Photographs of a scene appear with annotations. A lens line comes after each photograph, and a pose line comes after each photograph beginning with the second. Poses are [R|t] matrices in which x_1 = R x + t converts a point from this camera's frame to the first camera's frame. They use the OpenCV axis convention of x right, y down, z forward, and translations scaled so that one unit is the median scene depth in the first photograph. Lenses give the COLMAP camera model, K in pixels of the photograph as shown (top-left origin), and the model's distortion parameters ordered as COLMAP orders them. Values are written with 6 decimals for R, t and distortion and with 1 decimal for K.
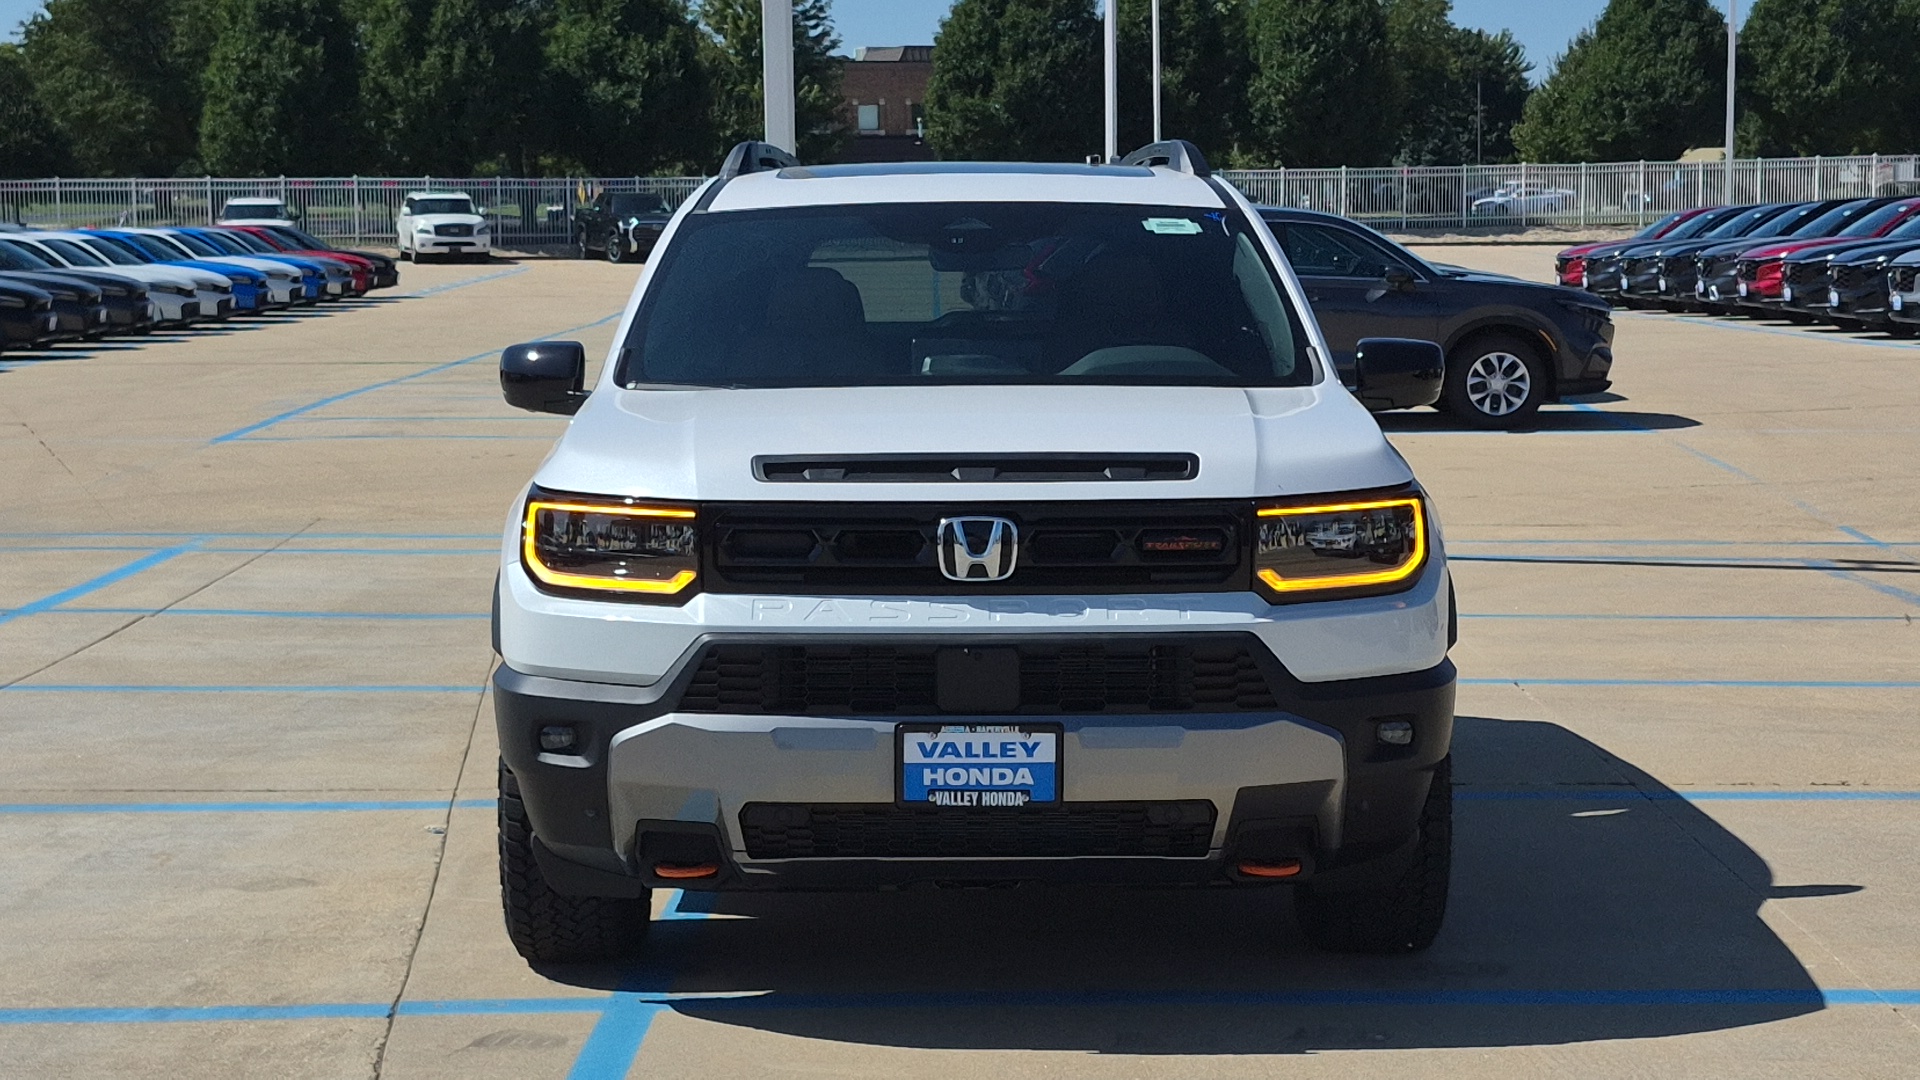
lens RADIAL K [[3321.9, 0, 952.2], [0, 3321.9, 541.4], [0, 0, 1]] dist [0.151457, 0.000000]
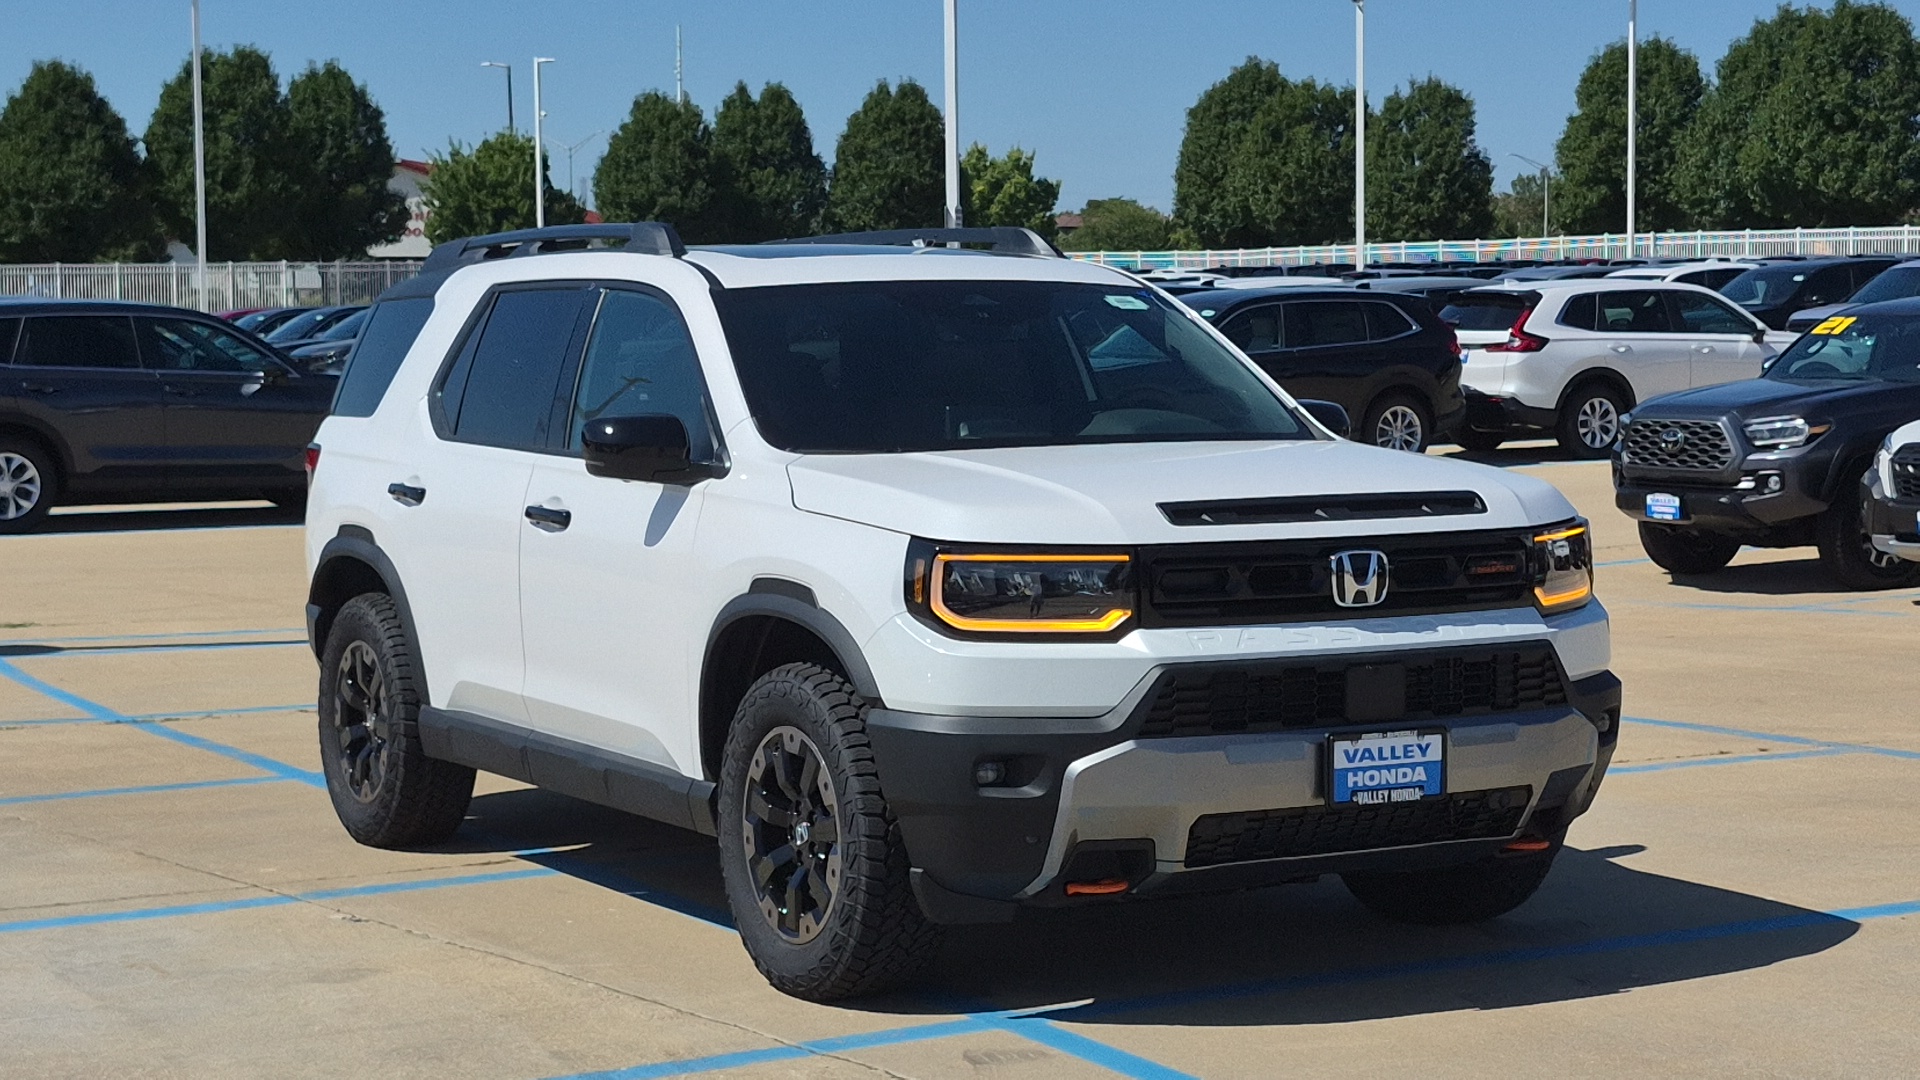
lens RADIAL K [[3321.9, 0, 946.0], [0, 3321.9, 548.6], [0, 0, 1]] dist [0.151457, 0.000000]
pose [[0.877961, -0.035861, 0.477387, -0.654518], [0.049619, 0.998636, -0.016238, 0.003658], [-0.476154, 0.037944, 0.878543, 0.064453]]
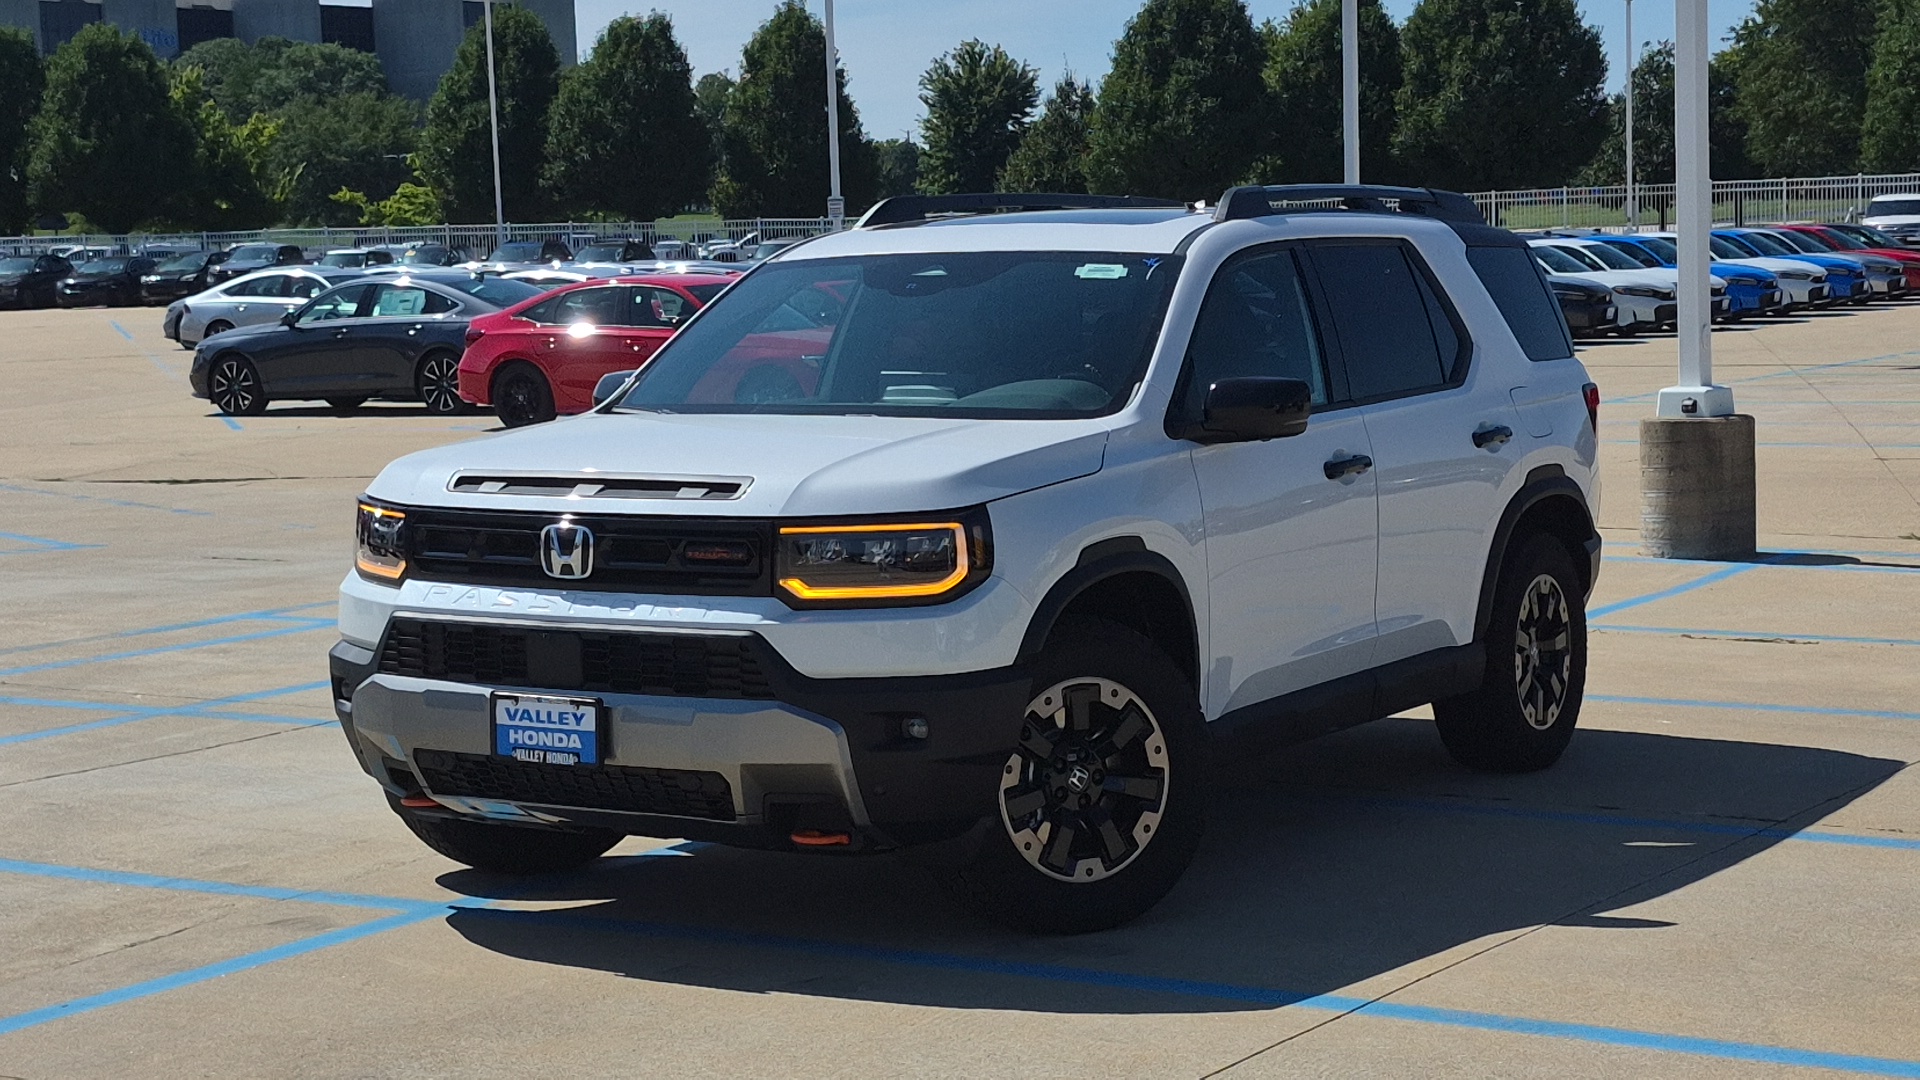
lens RADIAL K [[3321.9, 0, 947.8], [0, 3321.9, 560.1], [0, 0, 1]] dist [0.151457, 0.000000]
pose [[0.845598, 0.037249, -0.532519, 0.763421], [-0.032828, 0.999303, 0.017771, -0.020609], [0.532810, 0.002455, 0.846231, 0.047228]]
